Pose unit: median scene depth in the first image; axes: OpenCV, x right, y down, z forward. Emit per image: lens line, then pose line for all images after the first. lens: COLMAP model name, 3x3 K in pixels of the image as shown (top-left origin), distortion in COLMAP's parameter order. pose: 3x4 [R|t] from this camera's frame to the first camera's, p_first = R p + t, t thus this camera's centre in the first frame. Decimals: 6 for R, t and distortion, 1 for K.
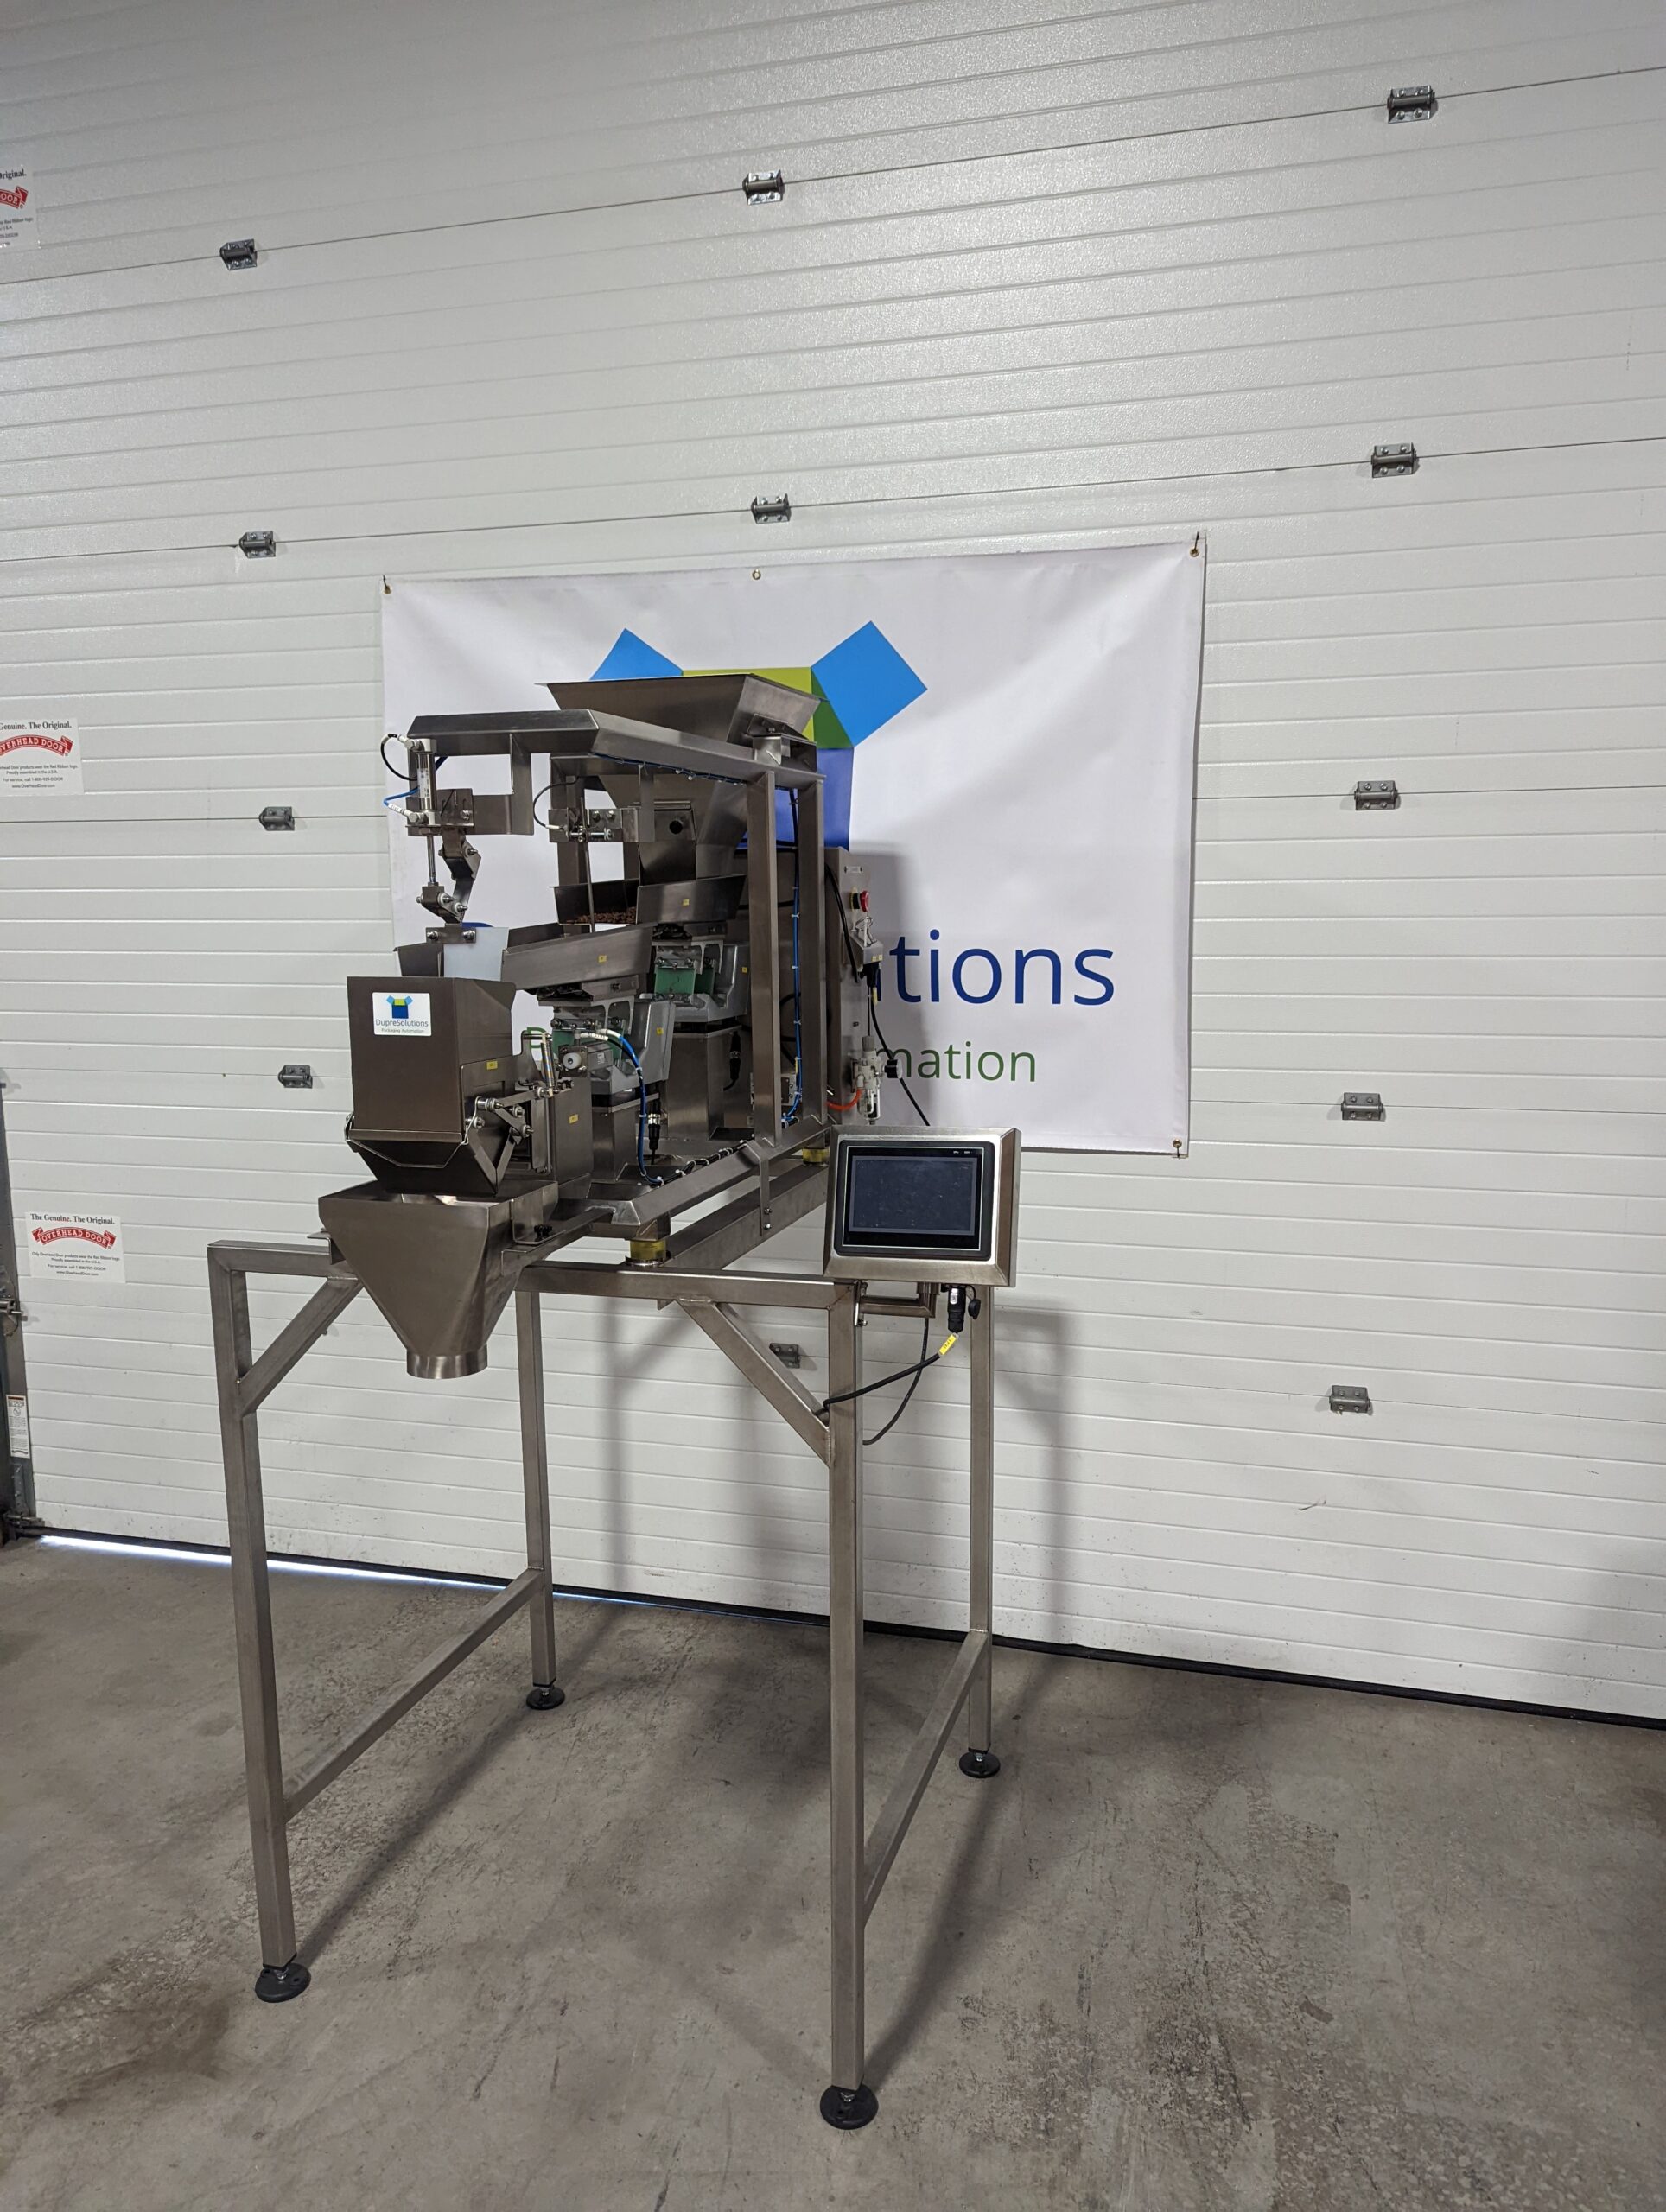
lens RADIAL K [[1559.9, 0, 856.9], [0, 1559.9, 1115.6], [0, 0, 1]] dist [0.058775, -0.047404]
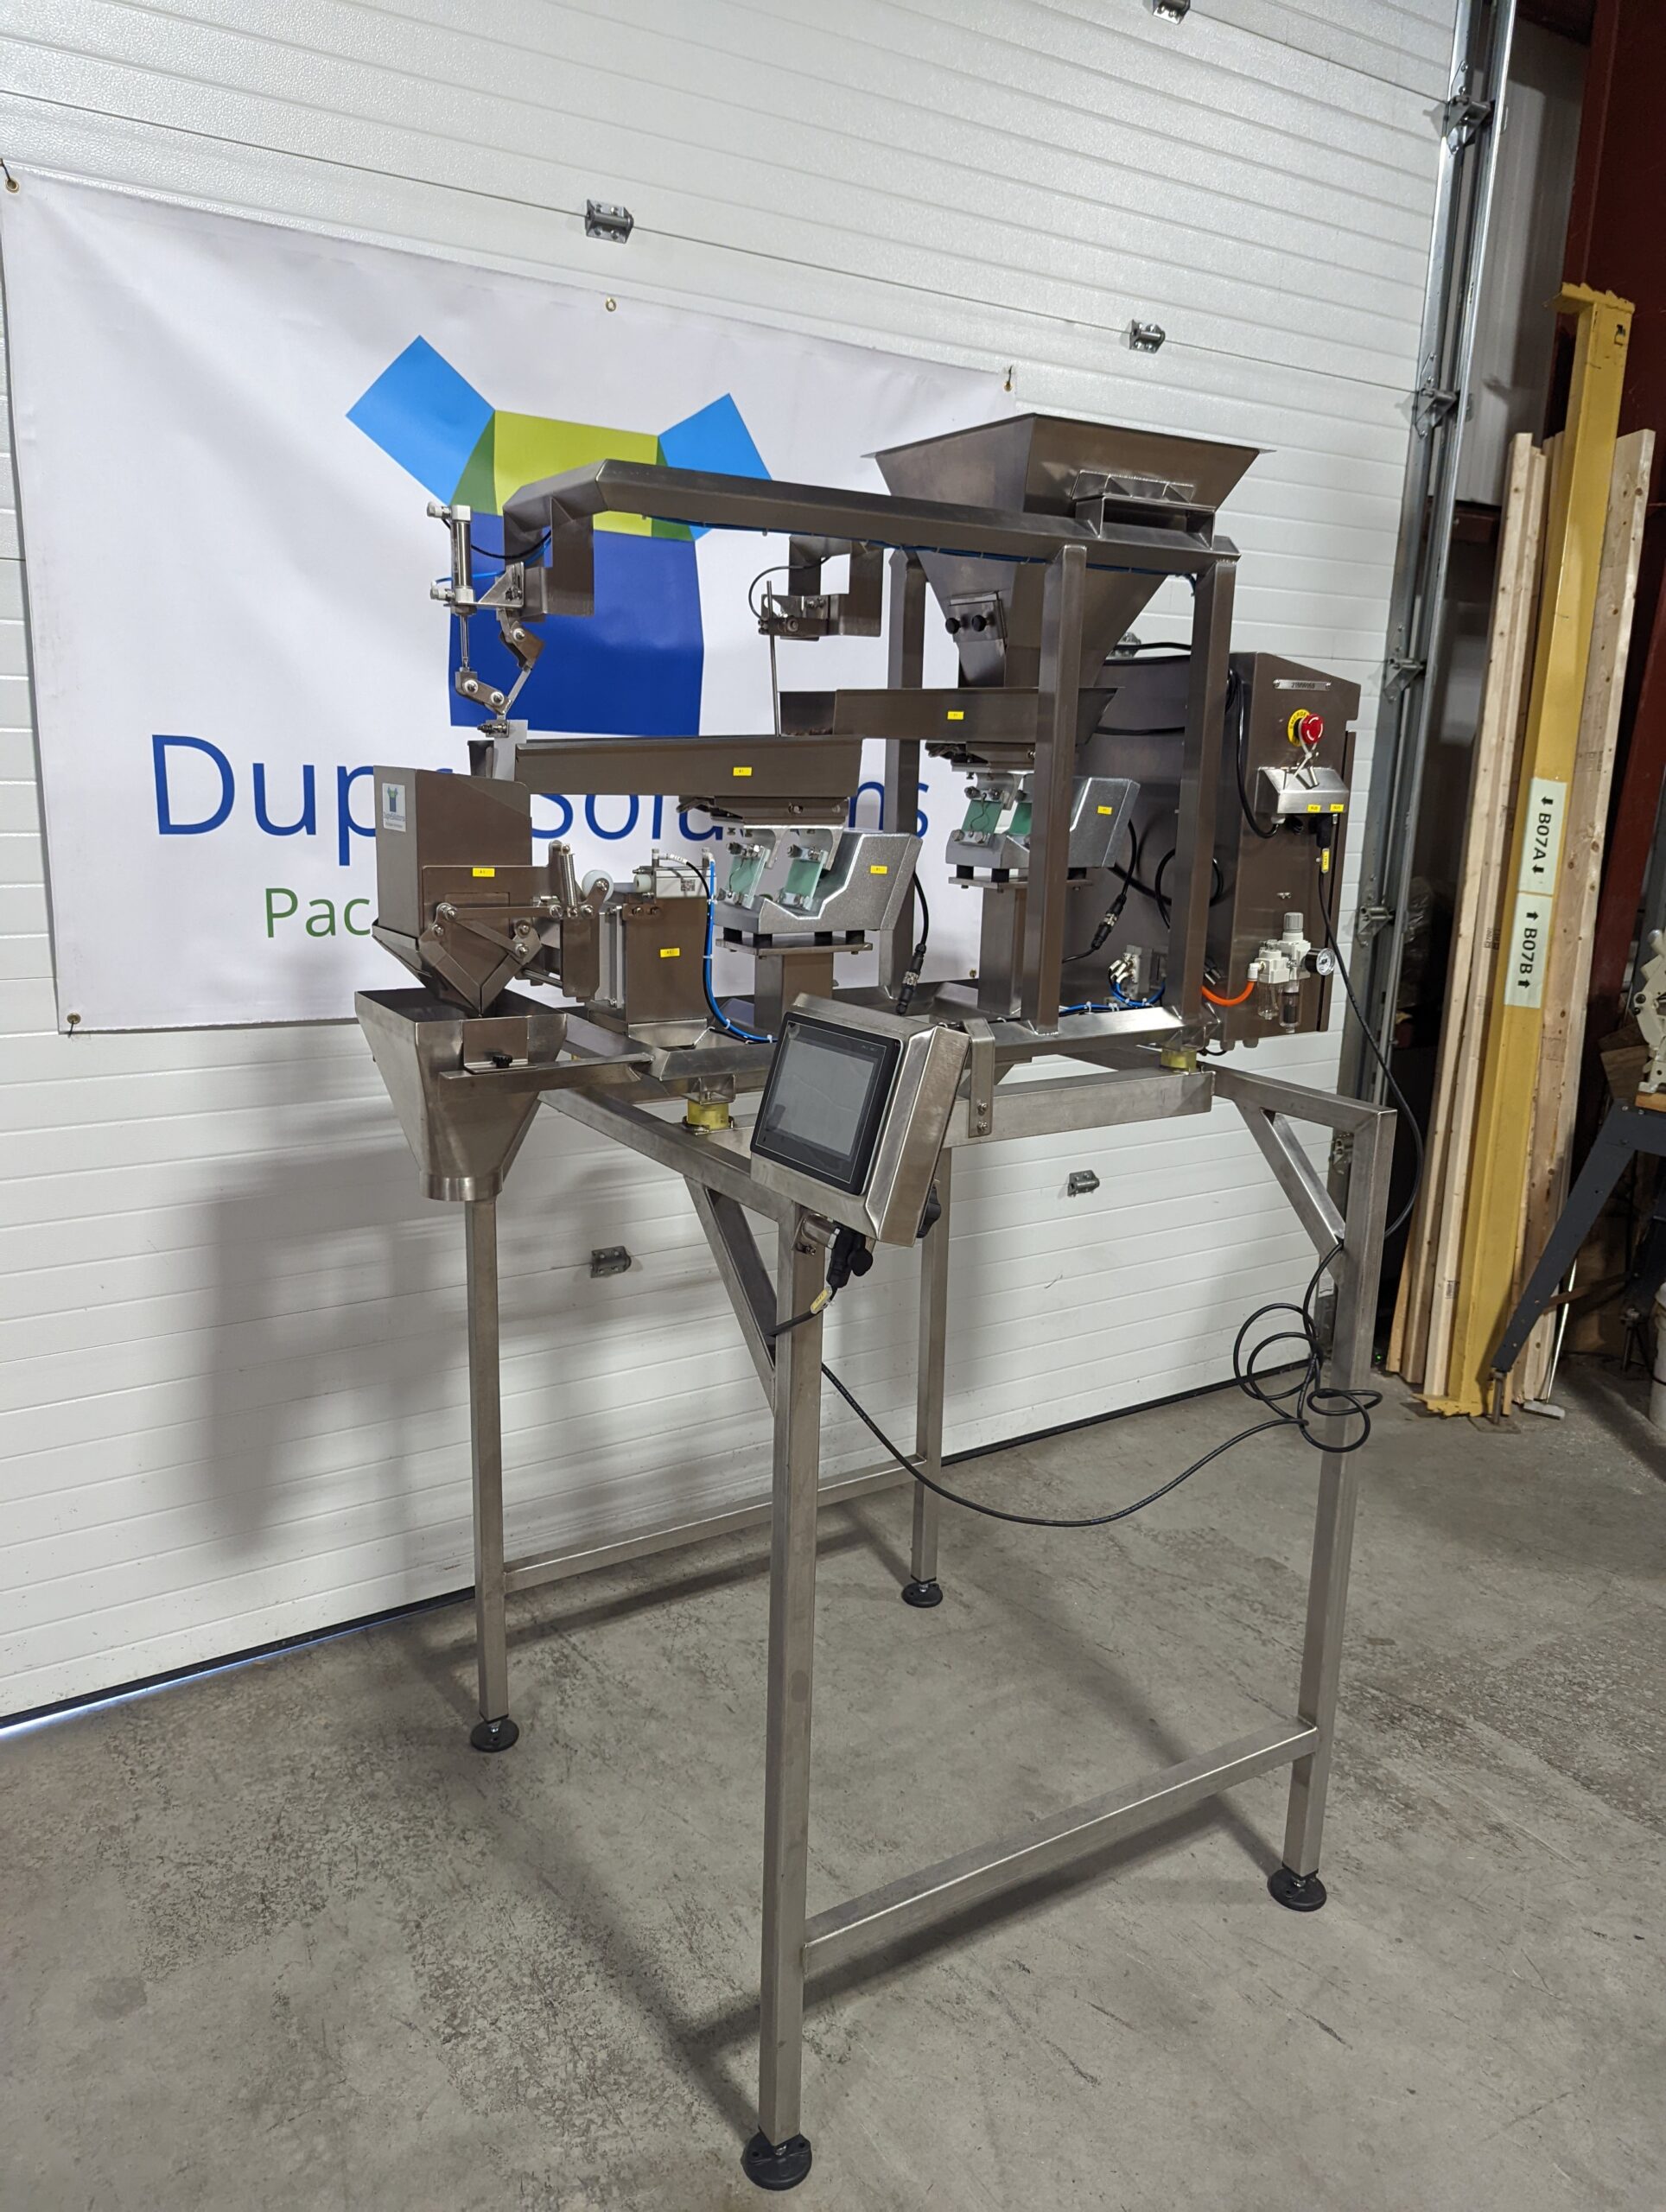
lens RADIAL K [[1559.9, 0, 820.9], [0, 1559.9, 1100.4], [0, 0, 1]] dist [0.058775, -0.047404]
pose [[0.675413, -0.139015, 0.724219, -0.668338], [0.079344, 0.990069, 0.116048, -0.028196], [-0.733159, -0.020918, 0.679735, 0.383802]]
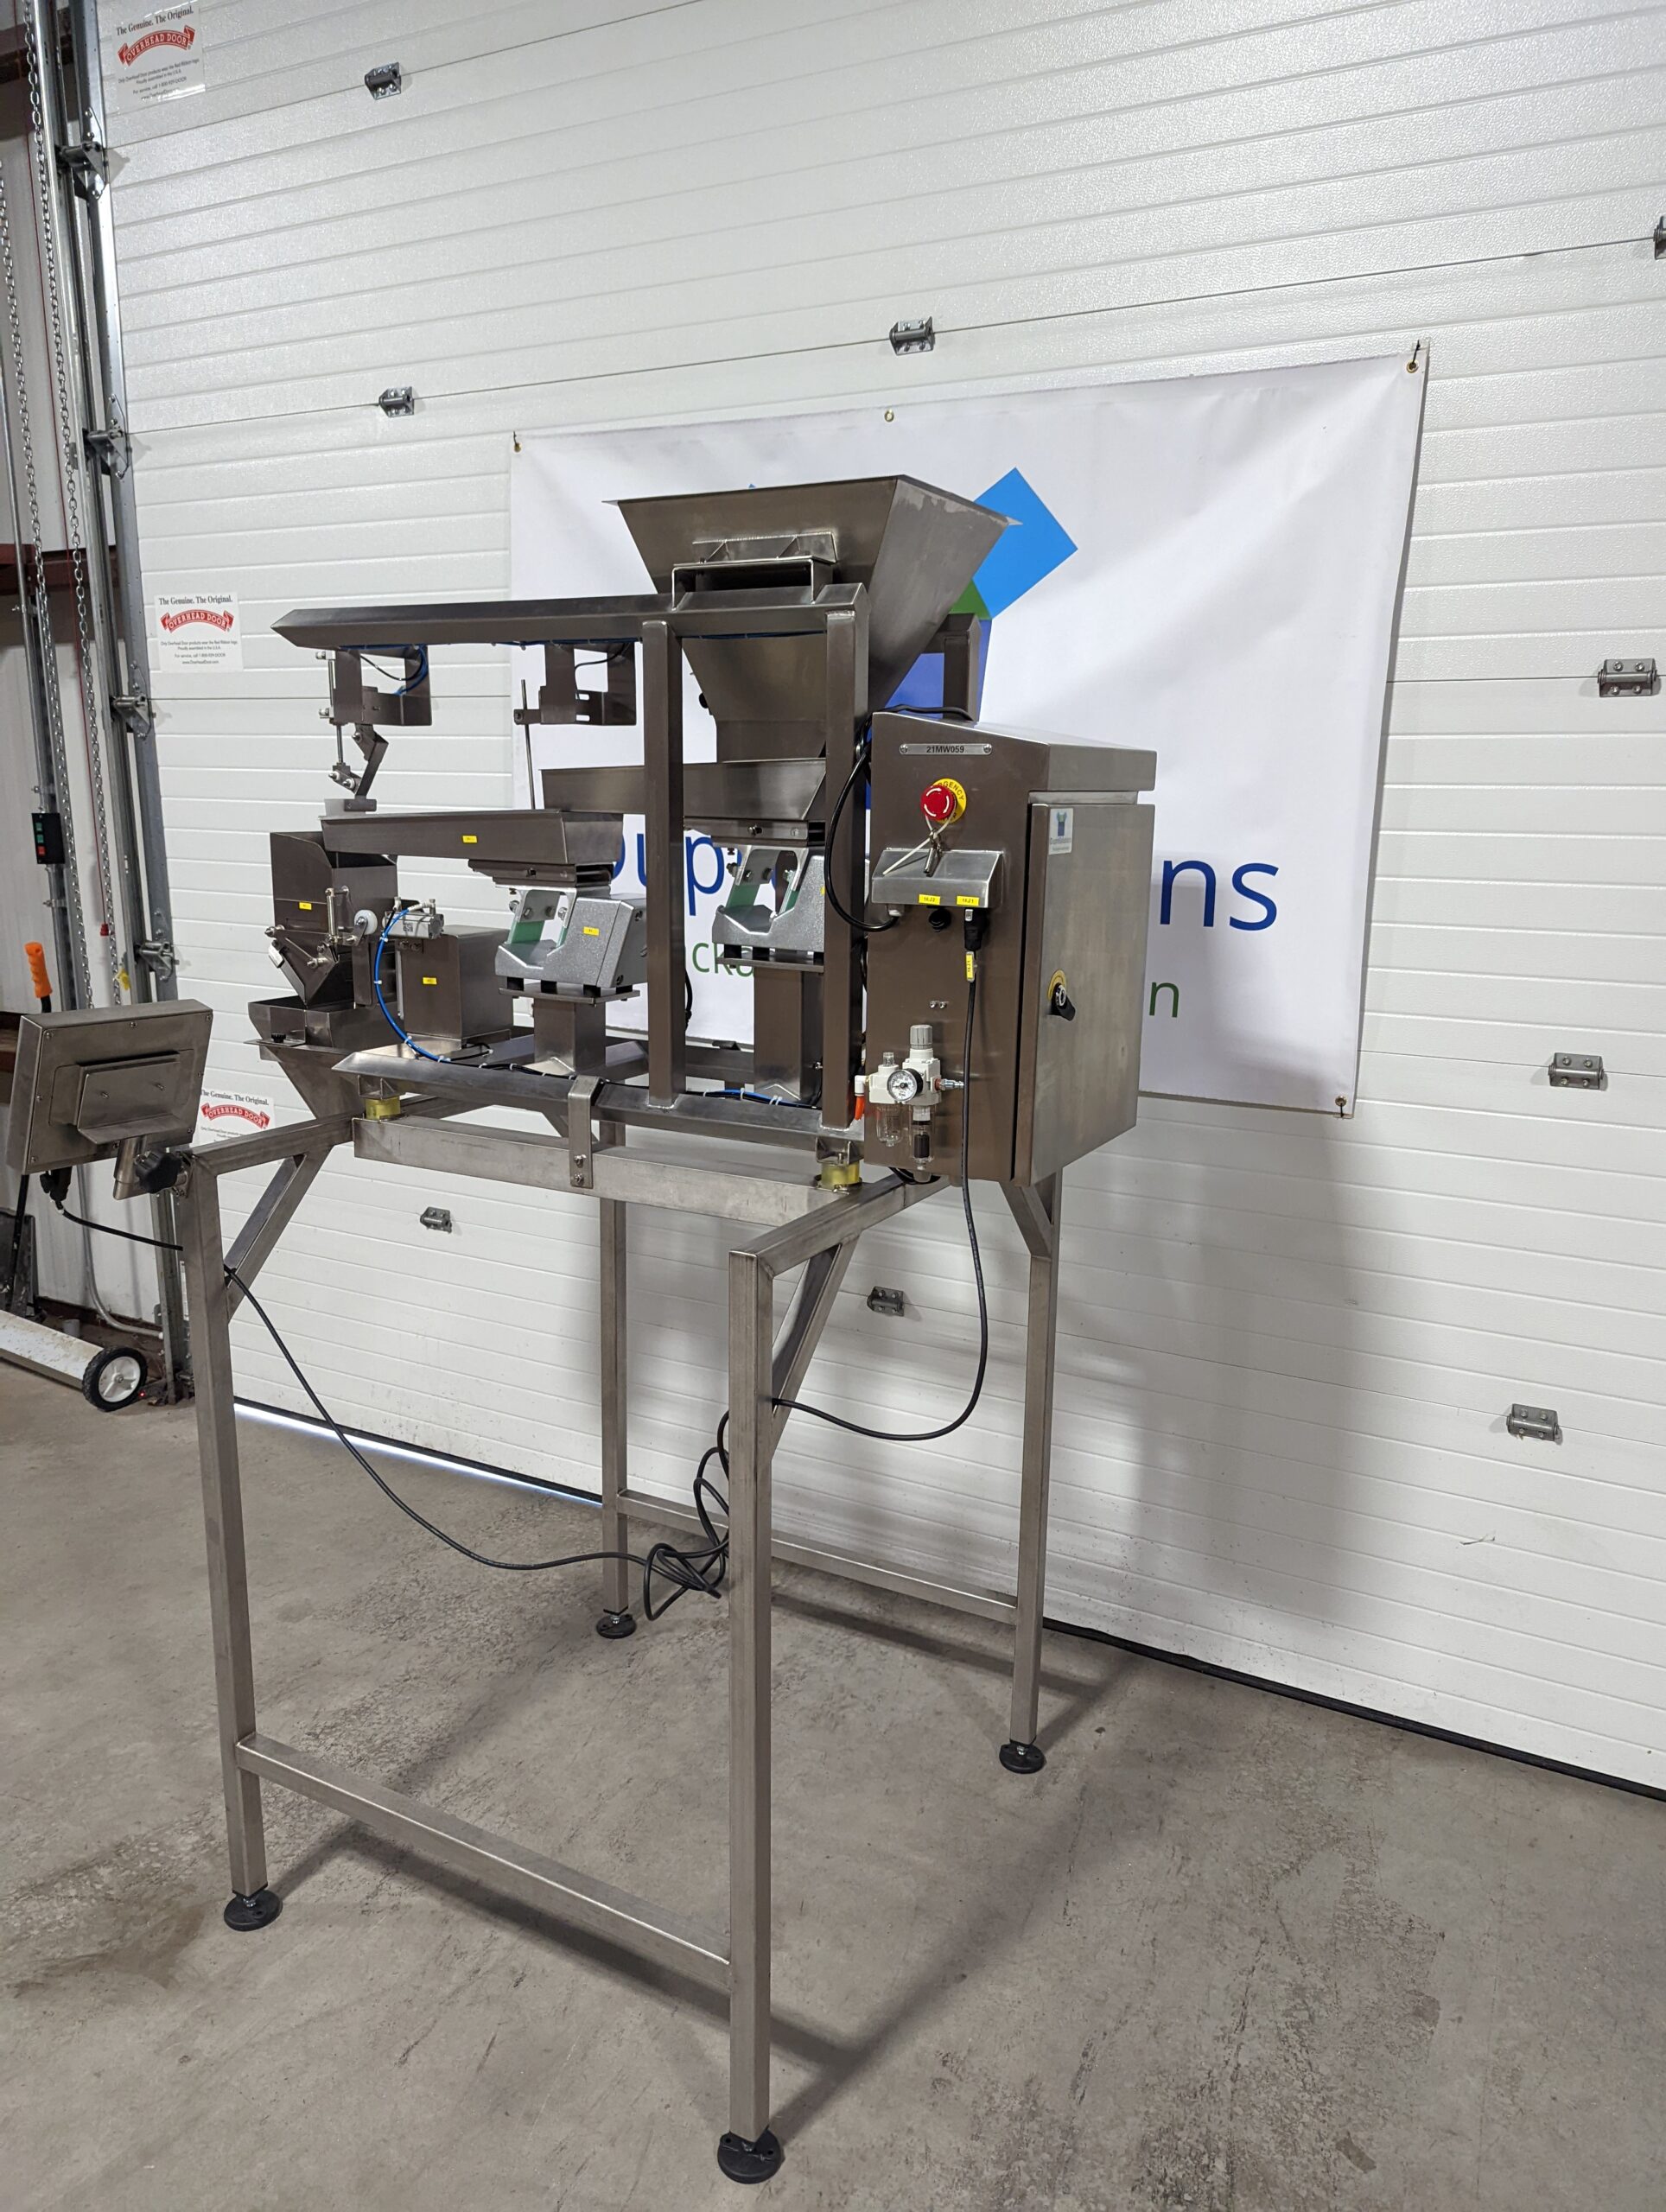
lens RADIAL K [[1559.9, 0, 829.0], [0, 1559.9, 1132.8], [0, 0, 1]] dist [0.058775, -0.047404]
pose [[0.974008, 0.072062, -0.214745, 0.126098], [-0.056748, 0.995442, 0.076652, -0.014853], [0.219290, -0.062474, 0.973658, 0.124964]]
